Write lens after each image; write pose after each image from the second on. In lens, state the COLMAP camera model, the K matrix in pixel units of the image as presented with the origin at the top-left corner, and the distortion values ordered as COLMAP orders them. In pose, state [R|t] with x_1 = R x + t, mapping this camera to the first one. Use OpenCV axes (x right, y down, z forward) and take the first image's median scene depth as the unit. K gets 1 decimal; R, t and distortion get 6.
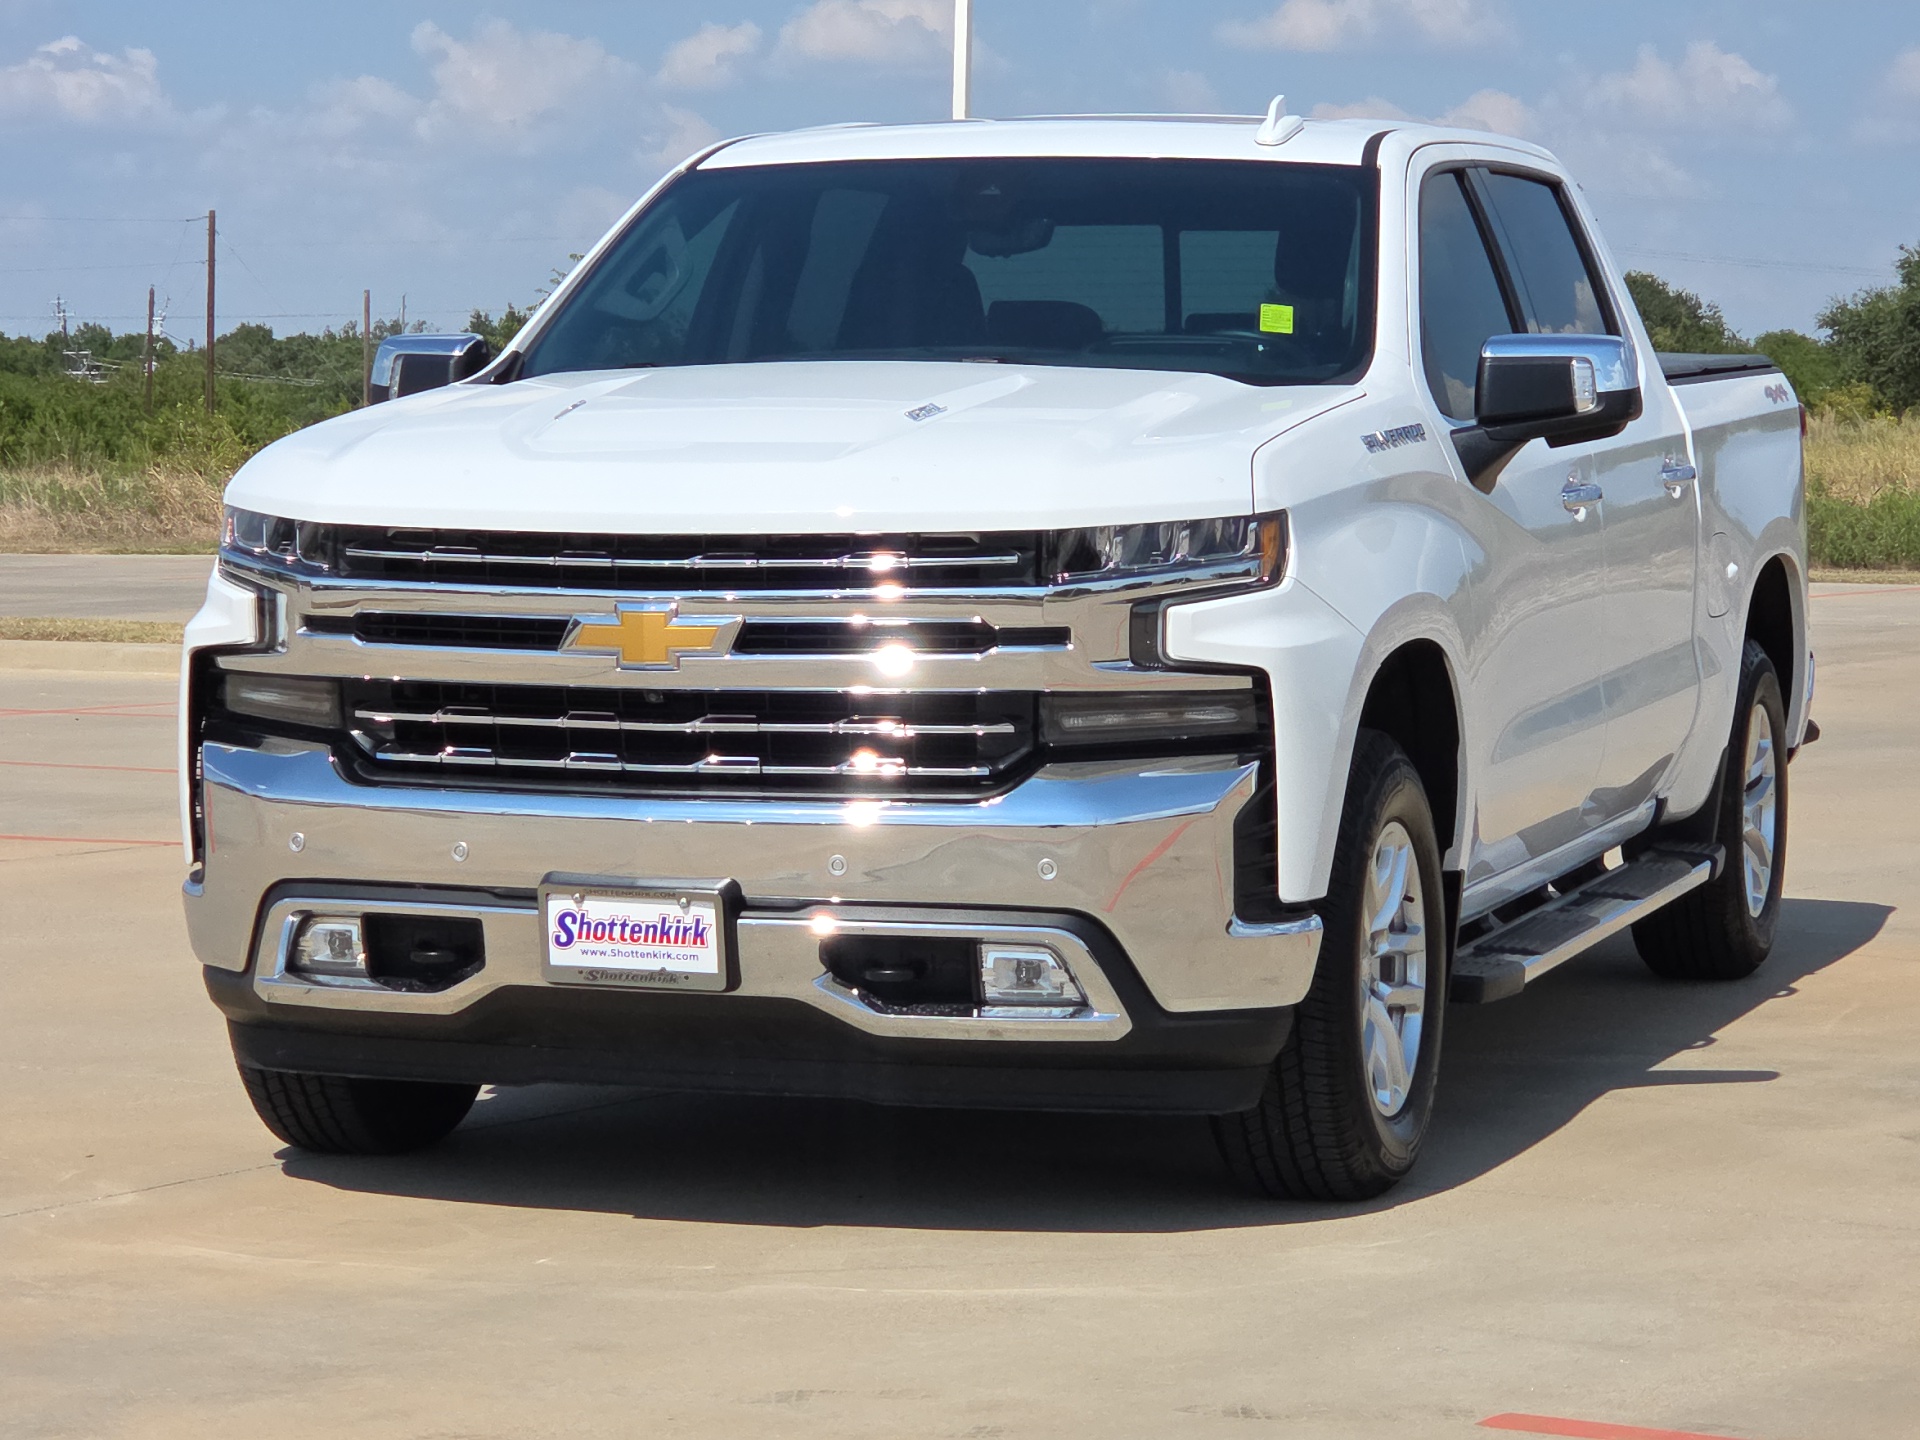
lens RADIAL K [[4568.2, 0, 960.4], [0, 4568.2, 706.3], [0, 0, 1]] dist [-0.586010, 0.000000]
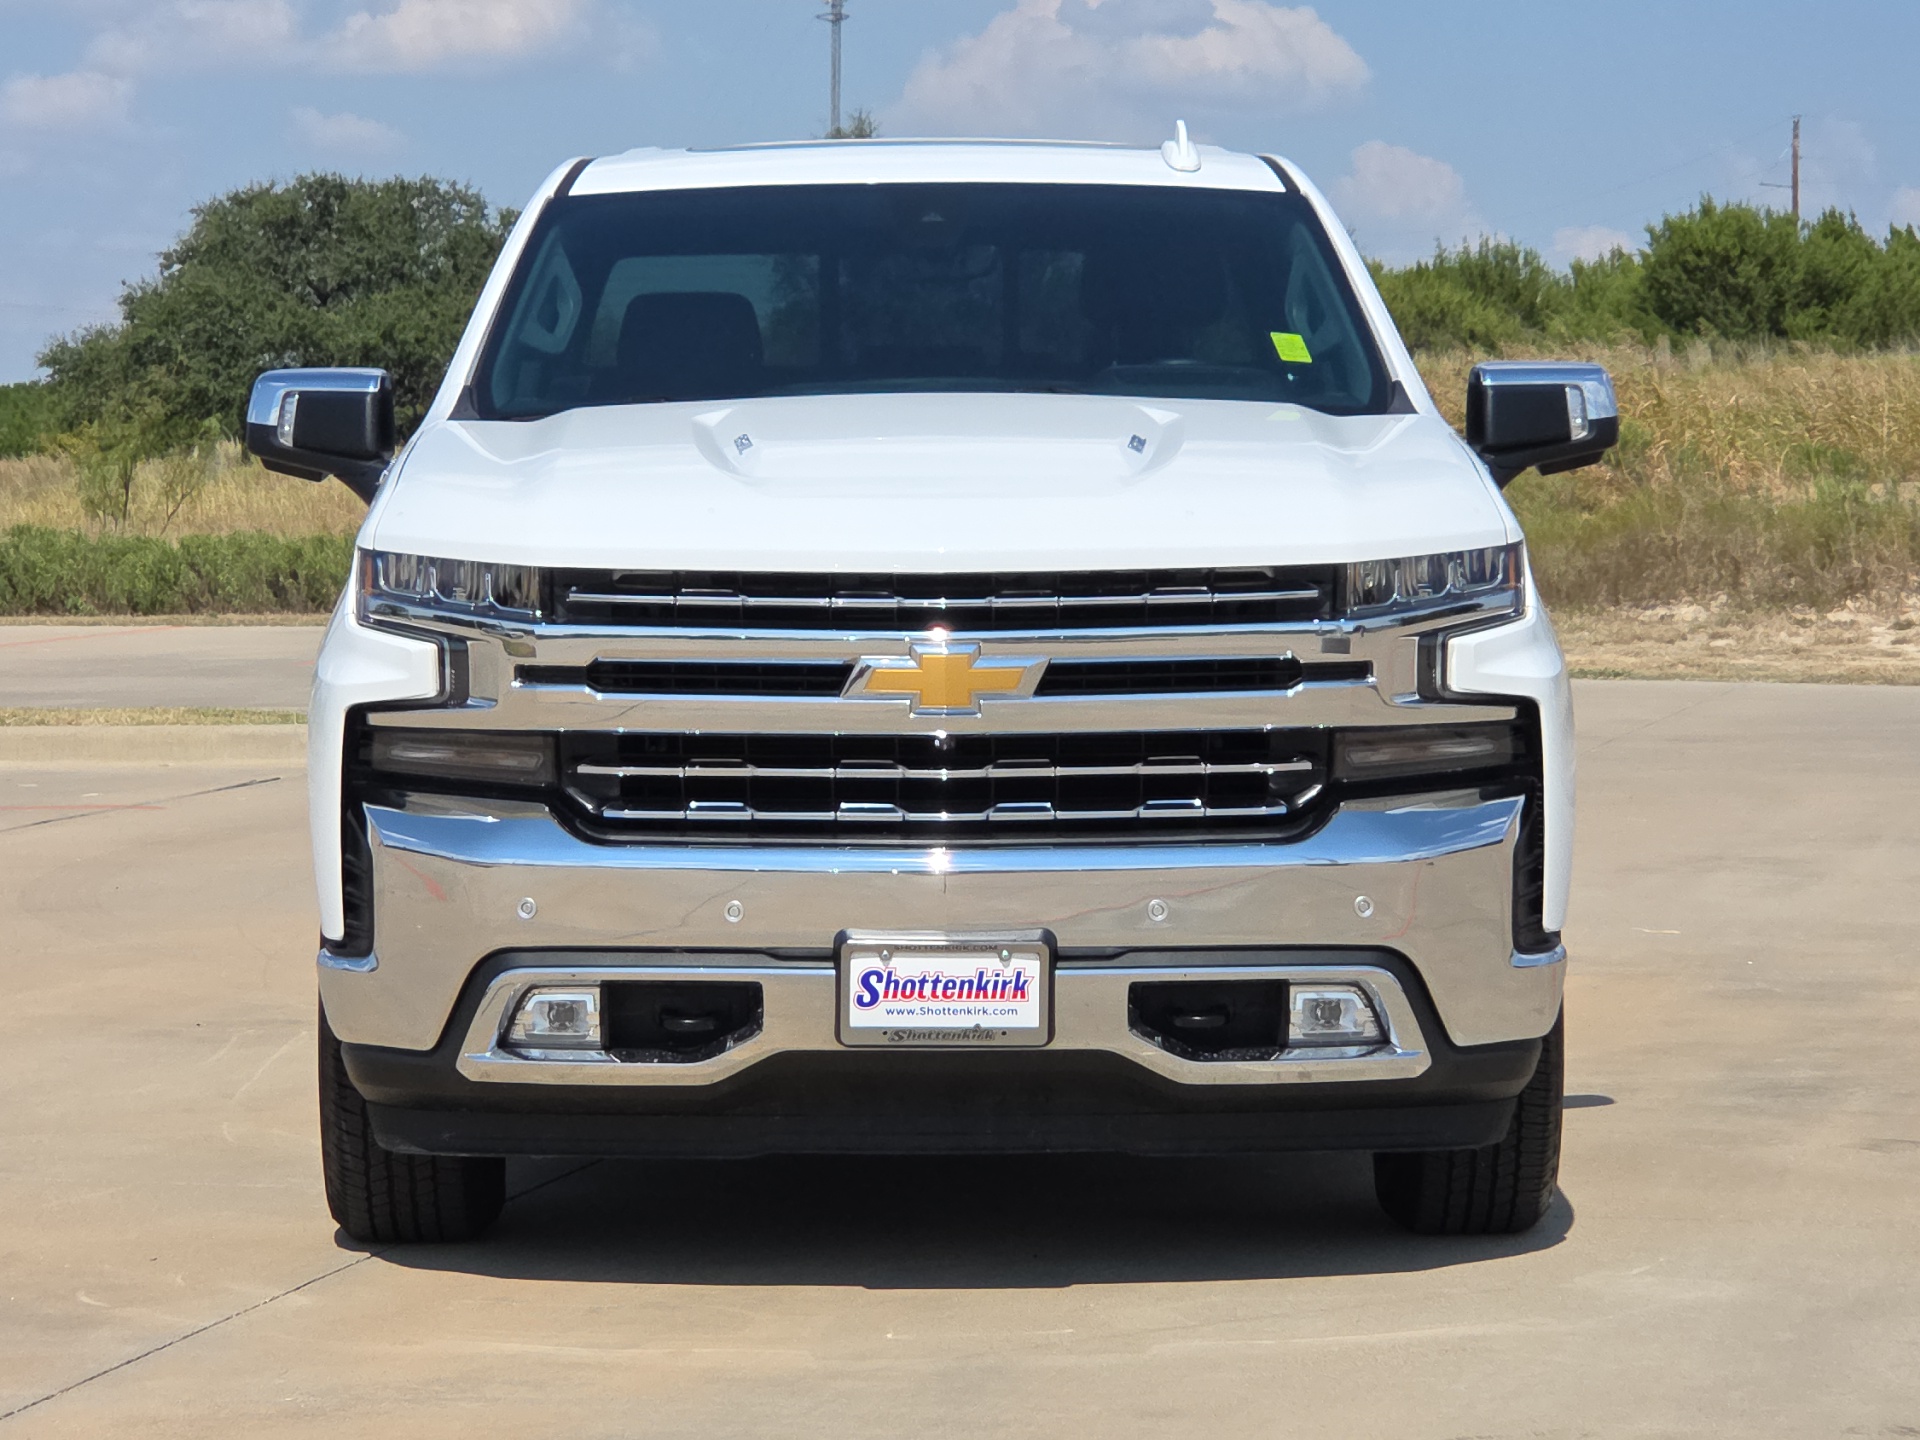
lens RADIAL K [[4666.5, 0, 960.4], [0, 4666.5, 732.0], [0, 0, 1]] dist [-0.613235, 0.000000]
pose [[0.967775, -0.024754, 0.250596, -0.307910], [0.025572, 0.999673, -0.000008, -0.004206], [-0.250513, 0.006416, 0.968092, 0.048242]]
